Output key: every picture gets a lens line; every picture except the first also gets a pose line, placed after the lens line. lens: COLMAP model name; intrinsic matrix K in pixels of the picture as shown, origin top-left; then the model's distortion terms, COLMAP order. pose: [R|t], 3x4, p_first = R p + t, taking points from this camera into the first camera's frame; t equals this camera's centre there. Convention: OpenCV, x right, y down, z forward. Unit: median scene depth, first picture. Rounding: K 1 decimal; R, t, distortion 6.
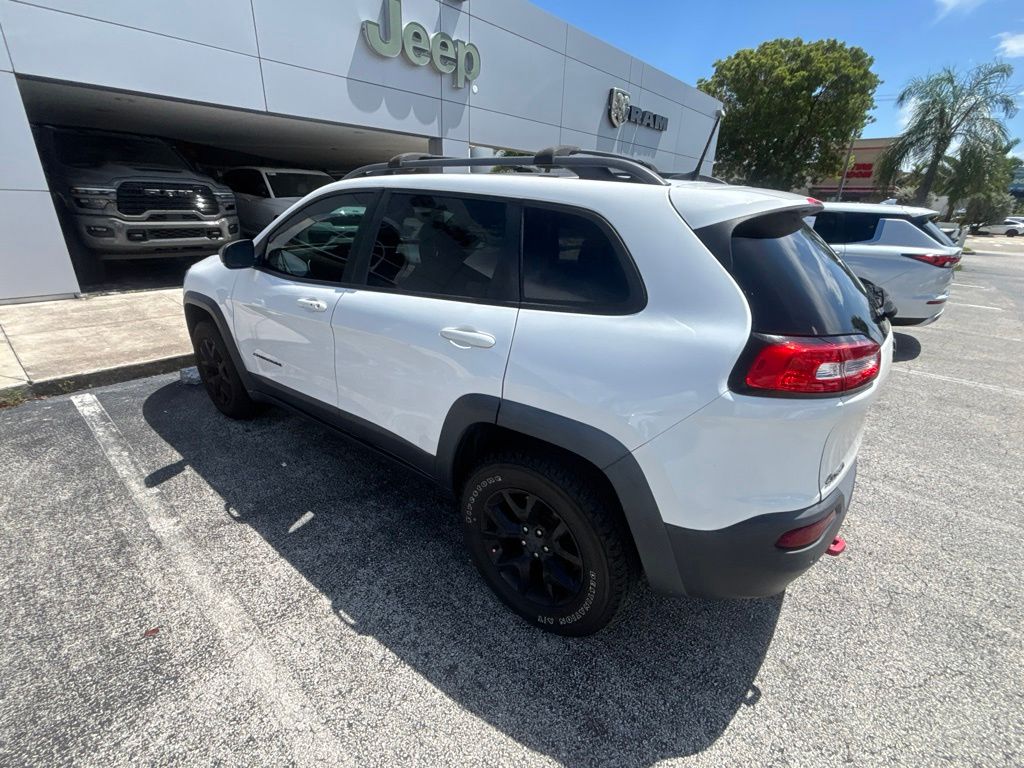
lens RADIAL K [[466.5, 0, 509.8], [0, 466.5, 383.1], [0, 0, 1]] dist [-0.011072, 0.007429]
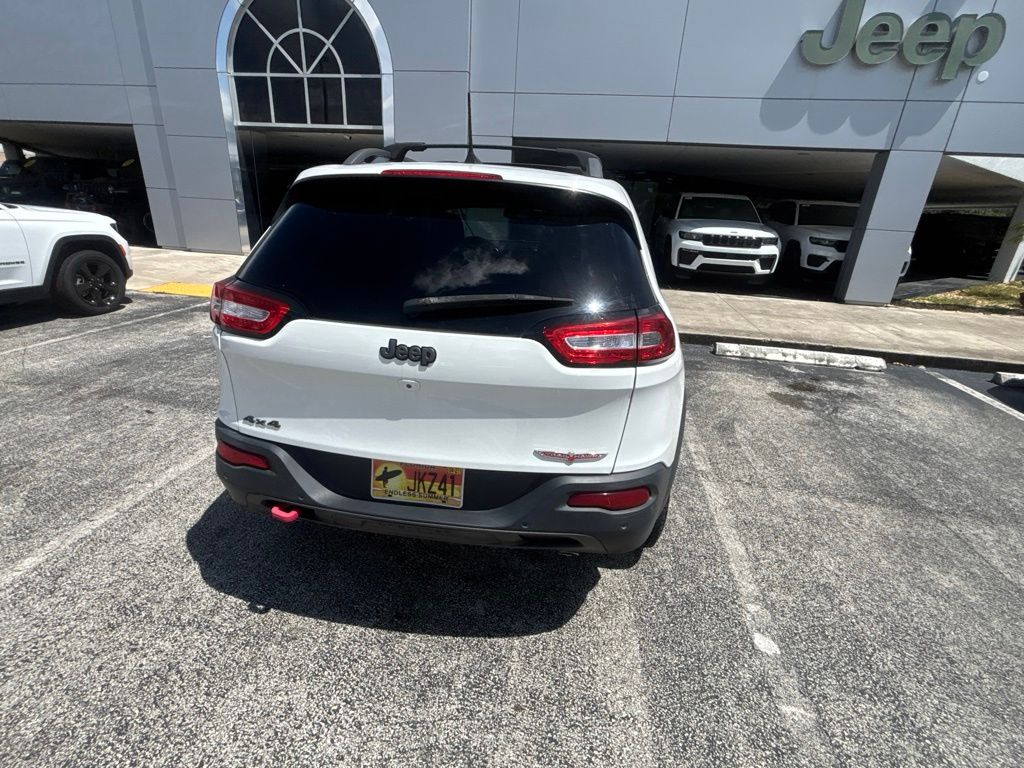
lens RADIAL K [[466.5, 0, 509.8], [0, 466.5, 383.1], [0, 0, 1]] dist [-0.011072, 0.007429]
pose [[0.509468, 0.299893, -0.806540, 0.910353], [-0.348924, 0.928785, 0.124942, -0.109443], [0.786571, 0.217767, 0.577826, 0.407897]]
